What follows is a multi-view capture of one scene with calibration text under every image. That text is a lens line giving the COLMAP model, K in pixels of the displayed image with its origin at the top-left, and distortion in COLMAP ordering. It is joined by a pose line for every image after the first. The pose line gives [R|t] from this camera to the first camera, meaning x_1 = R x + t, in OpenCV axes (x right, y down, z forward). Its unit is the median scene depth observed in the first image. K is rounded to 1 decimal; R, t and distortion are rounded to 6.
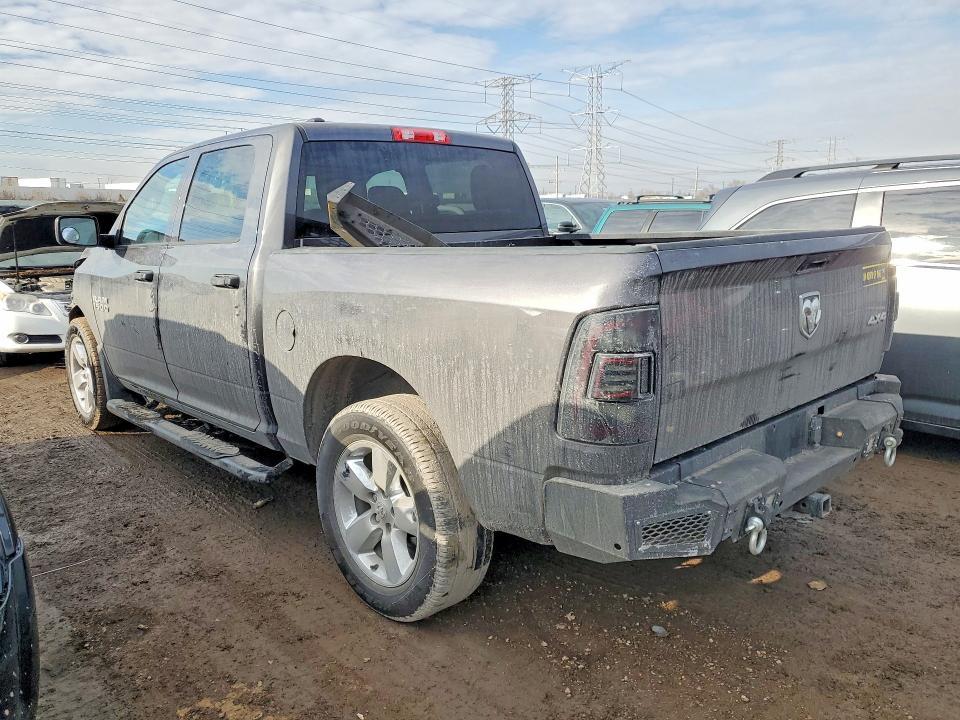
lens RADIAL K [[678.8, 0, 480.0], [0, 678.8, 360.0], [0, 0, 1]] dist [0.050578, -0.050306]
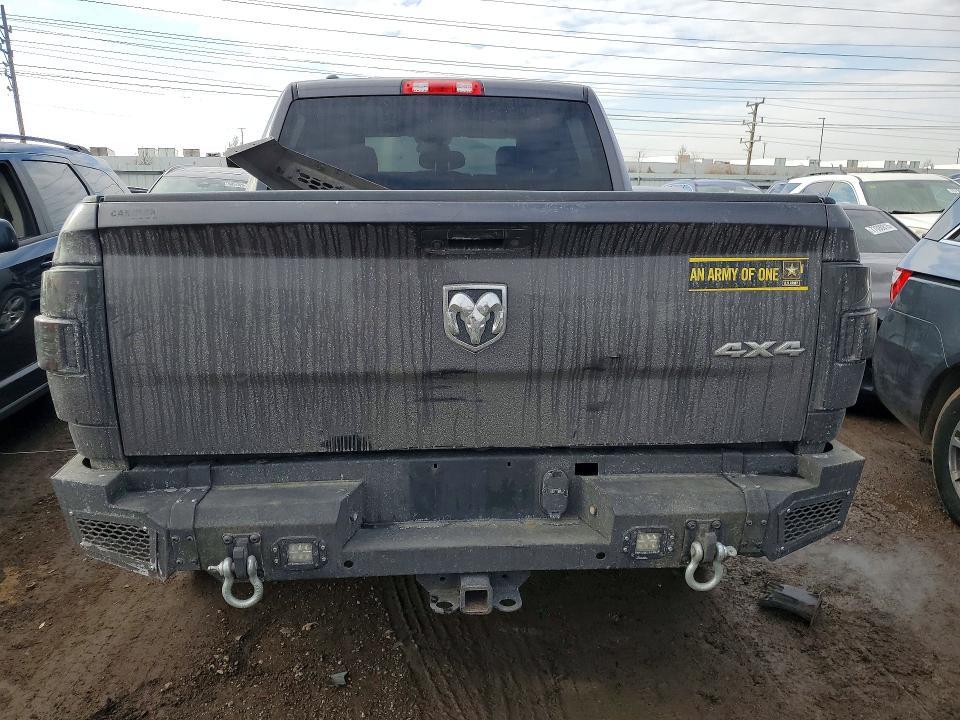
lens RADIAL K [[678.8, 0, 480.0], [0, 678.8, 360.0], [0, 0, 1]] dist [0.050578, -0.050306]
pose [[0.803182, 0.164660, -0.572526, 0.647996], [-0.142373, 0.986249, 0.083915, -0.059673], [0.578471, 0.014113, 0.815581, 0.334632]]
